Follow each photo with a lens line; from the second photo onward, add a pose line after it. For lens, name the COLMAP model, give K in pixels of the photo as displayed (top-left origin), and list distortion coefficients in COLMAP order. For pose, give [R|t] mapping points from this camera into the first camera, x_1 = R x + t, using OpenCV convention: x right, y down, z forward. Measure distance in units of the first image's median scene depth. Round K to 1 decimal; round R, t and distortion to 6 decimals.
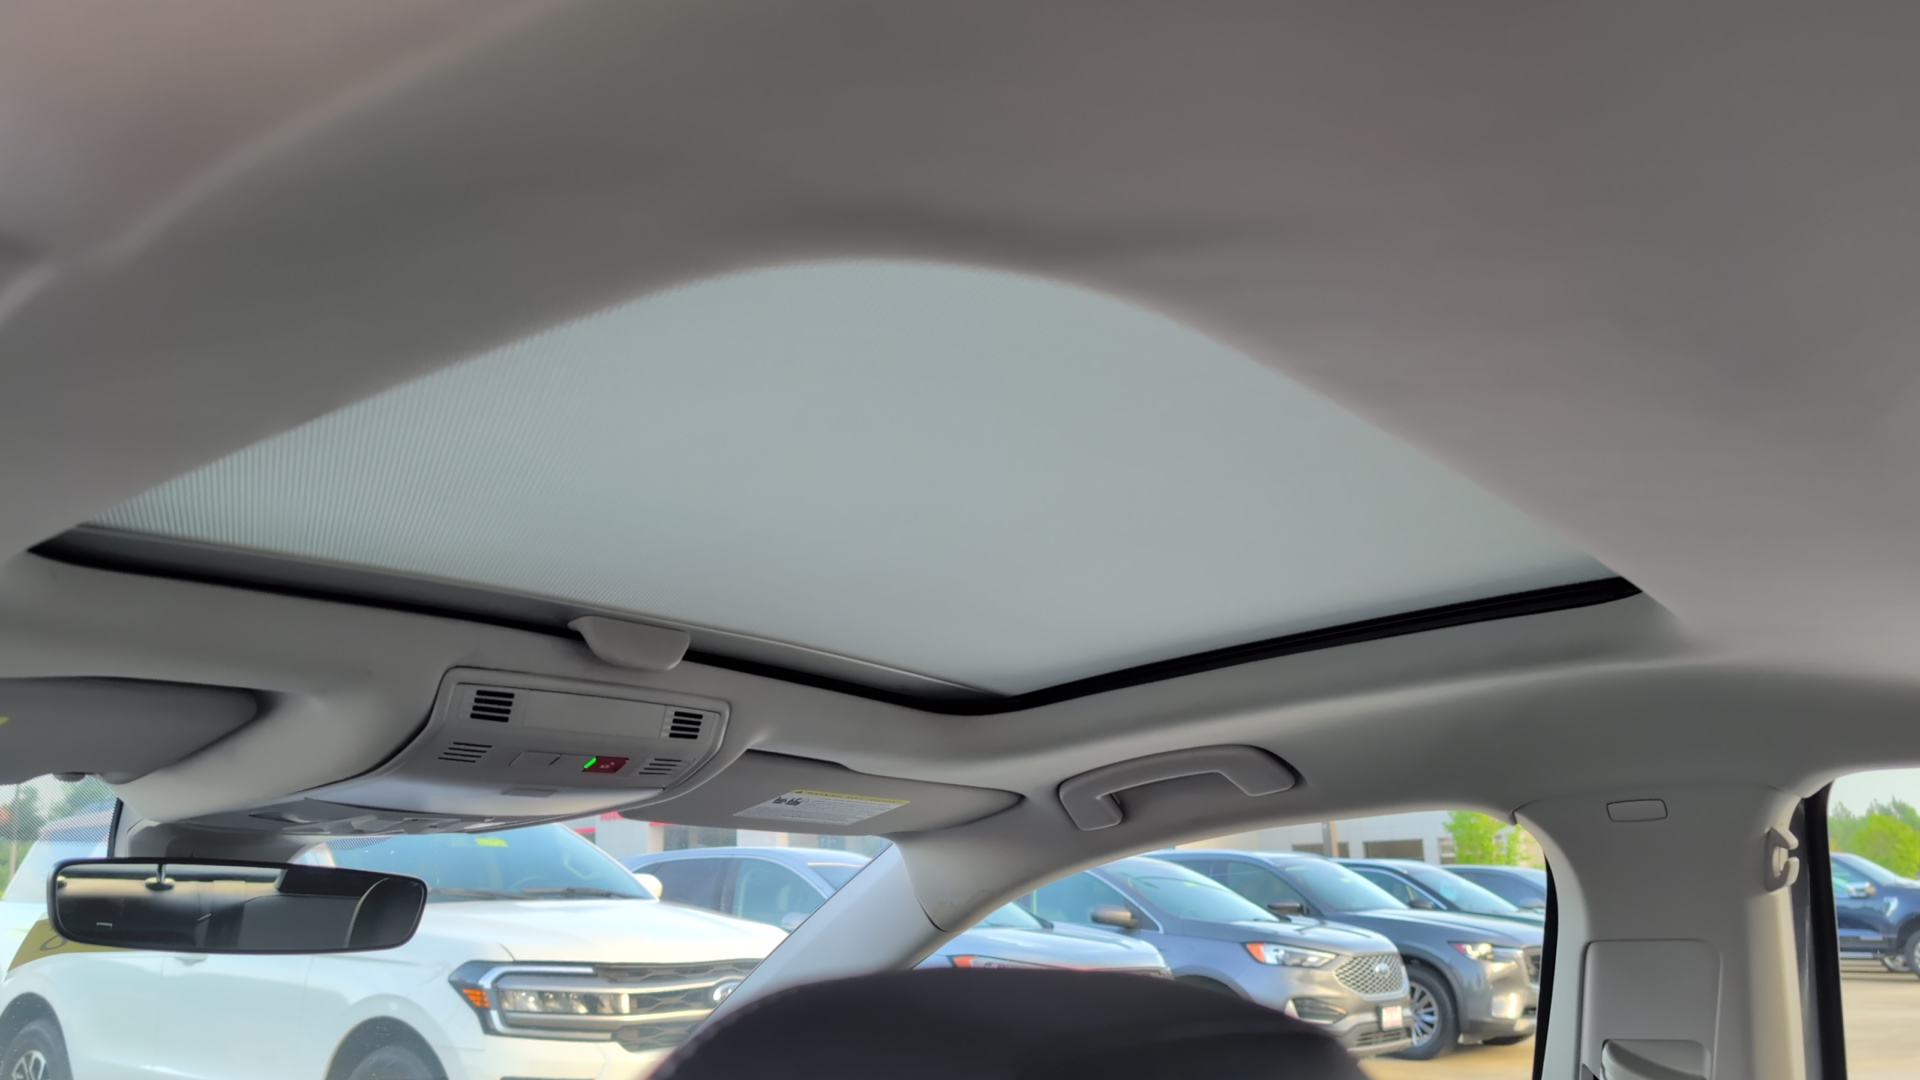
lens RADIAL K [[1623.1, 0, 956.8], [0, 1623.1, 536.5], [0, 0, 1]] dist [0.032552, -0.037440]
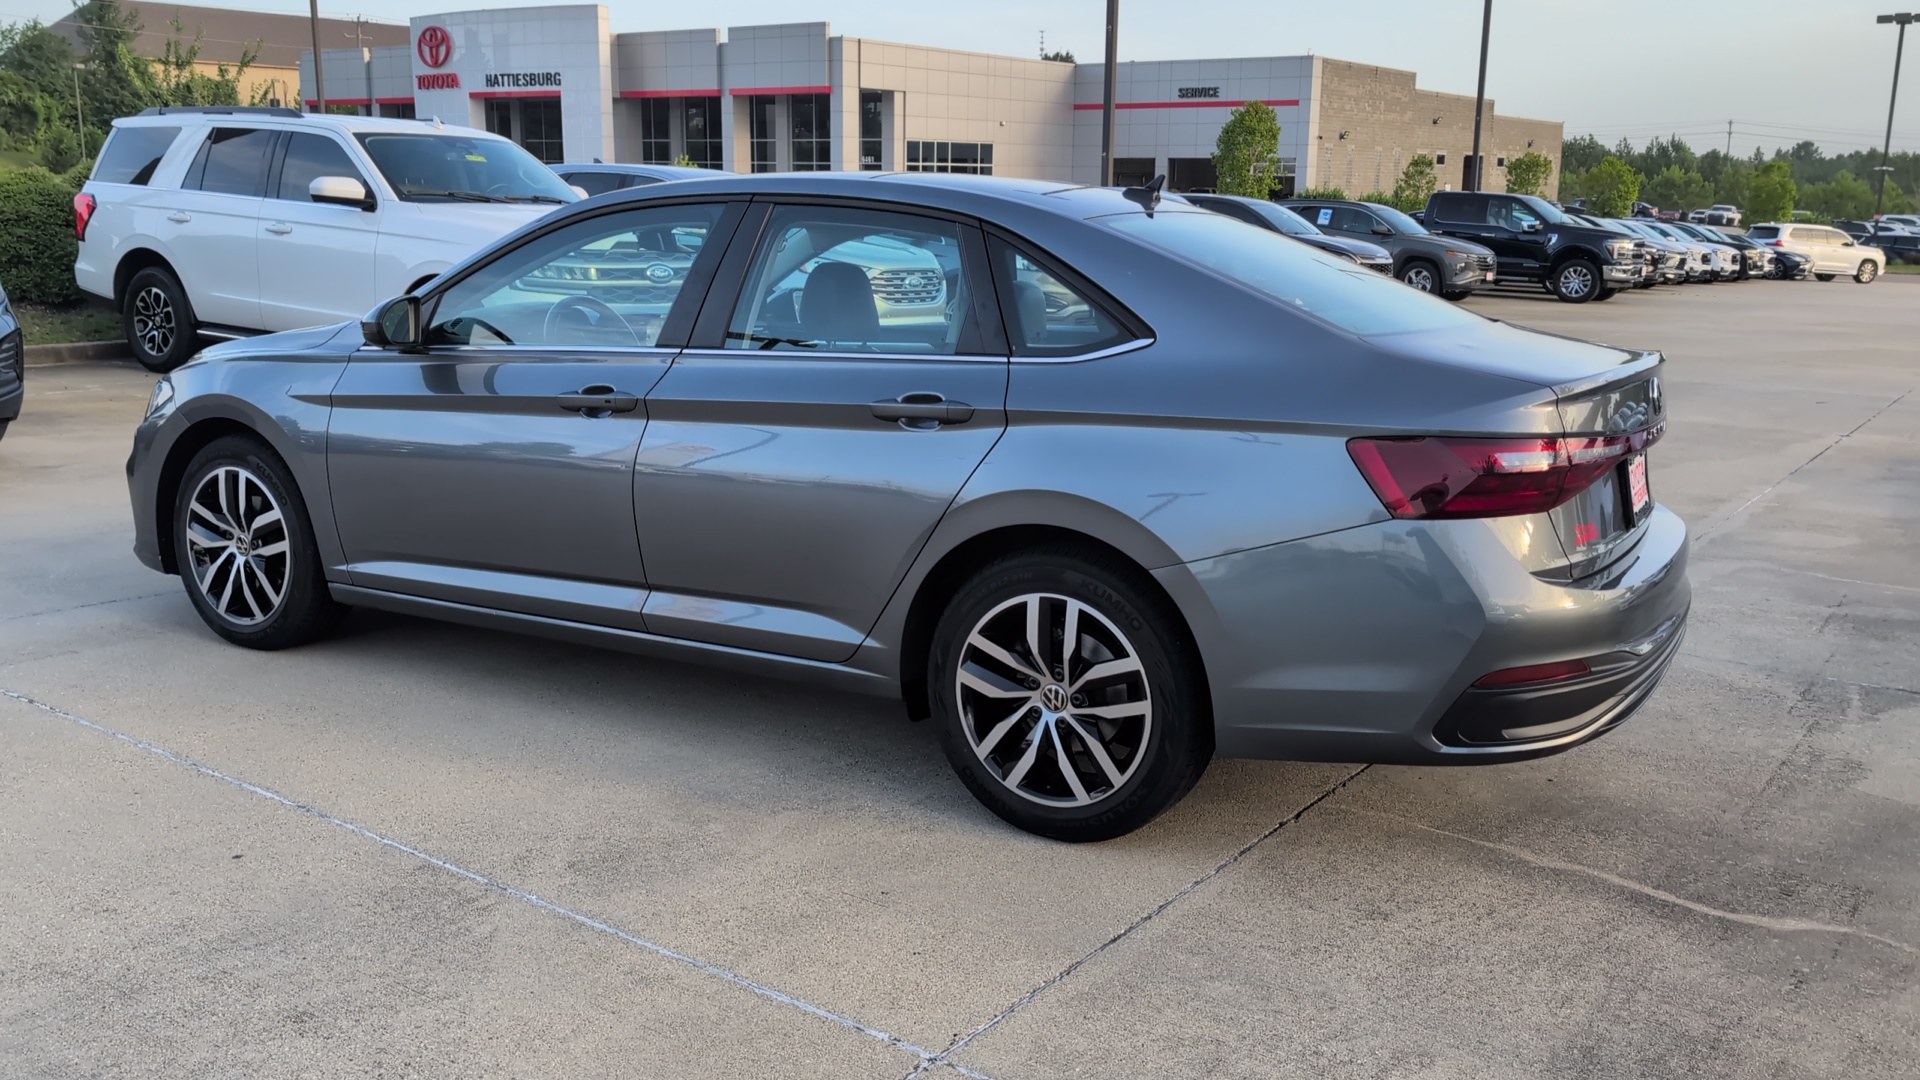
lens RADIAL K [[1623.1, 0, 946.0], [0, 1623.1, 538.4], [0, 0, 1]] dist [0.032552, -0.037440]
pose [[0.993998, 0.024865, 0.106532, -0.009598], [-0.066819, 0.909059, 0.411275, -0.079381], [-0.086617, -0.415925, 0.905265, -0.293590]]
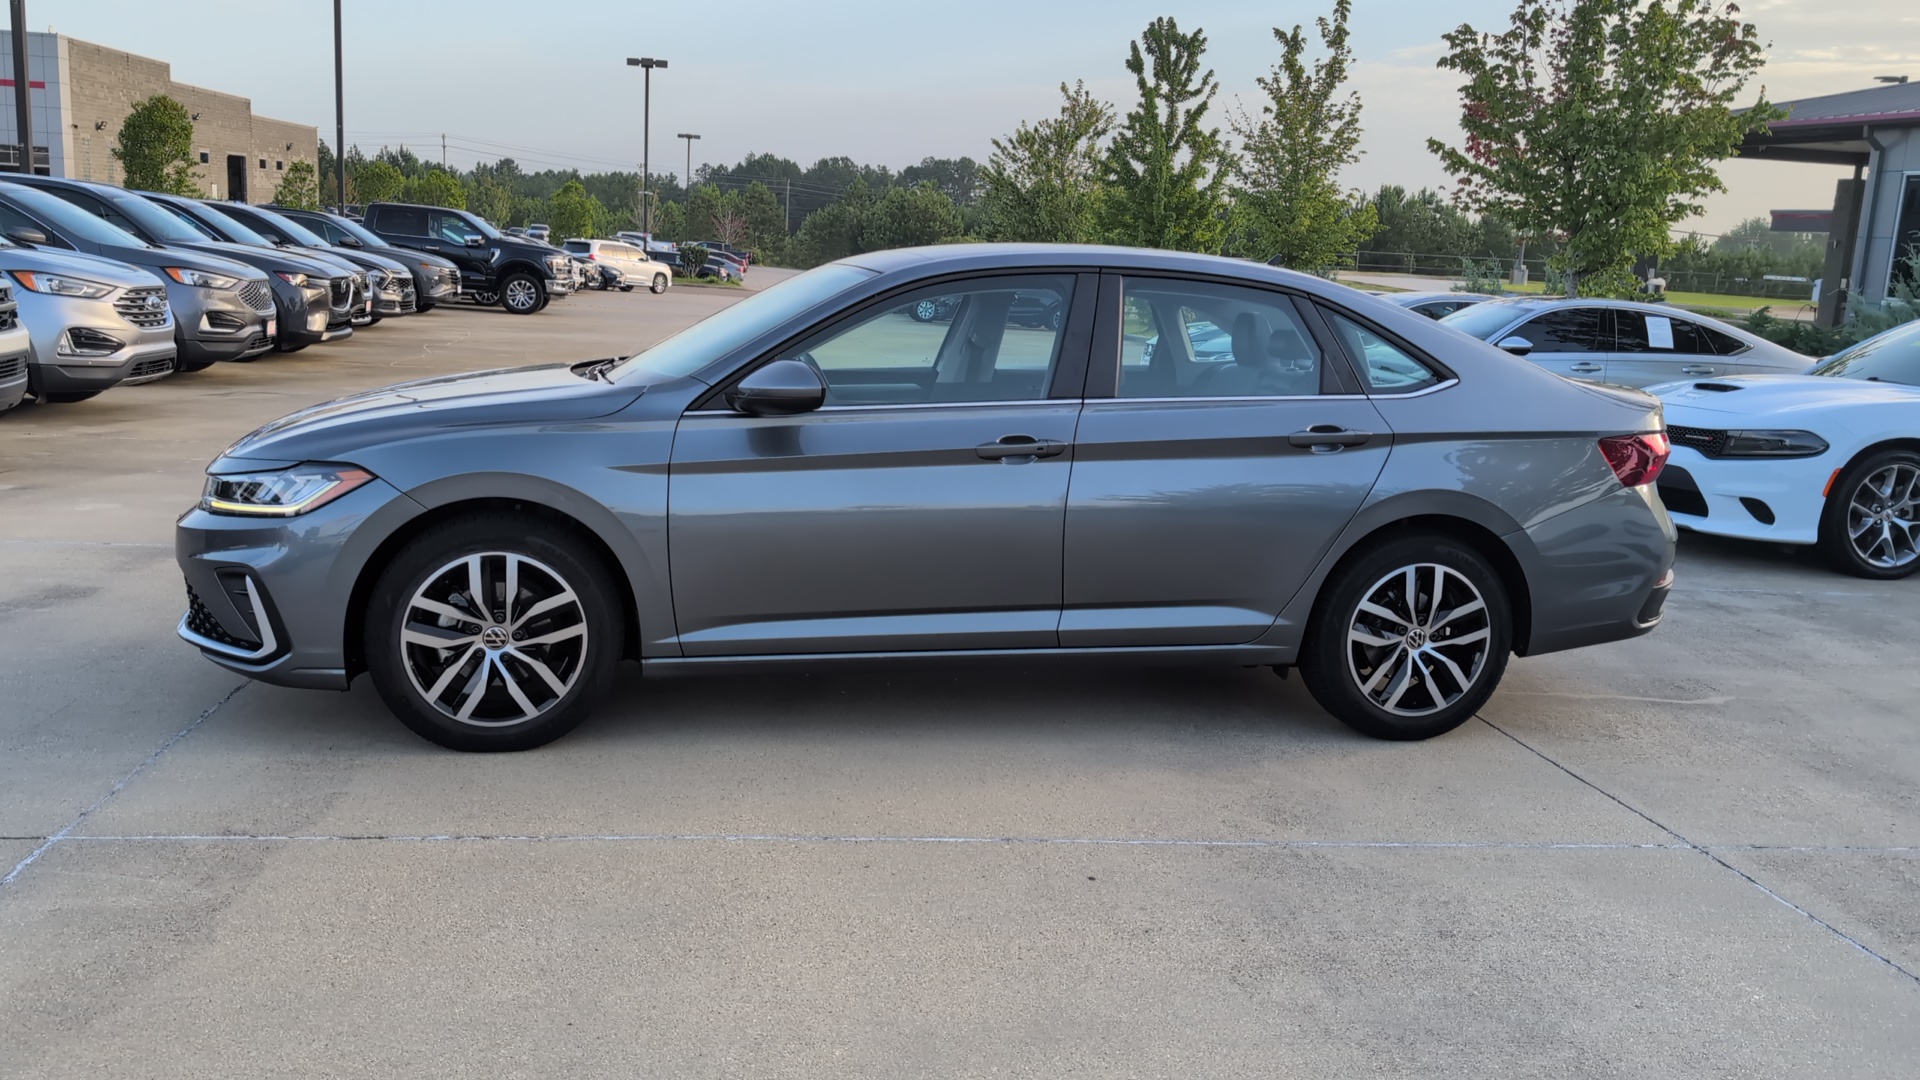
lens RADIAL K [[1623.1, 0, 956.4], [0, 1623.1, 551.5], [0, 0, 1]] dist [0.032552, -0.037440]
pose [[0.656820, -0.075459, 0.750263, -0.314561], [-0.235199, 0.924838, 0.298924, -0.051403], [-0.716428, -0.372800, 0.589704, -0.199464]]
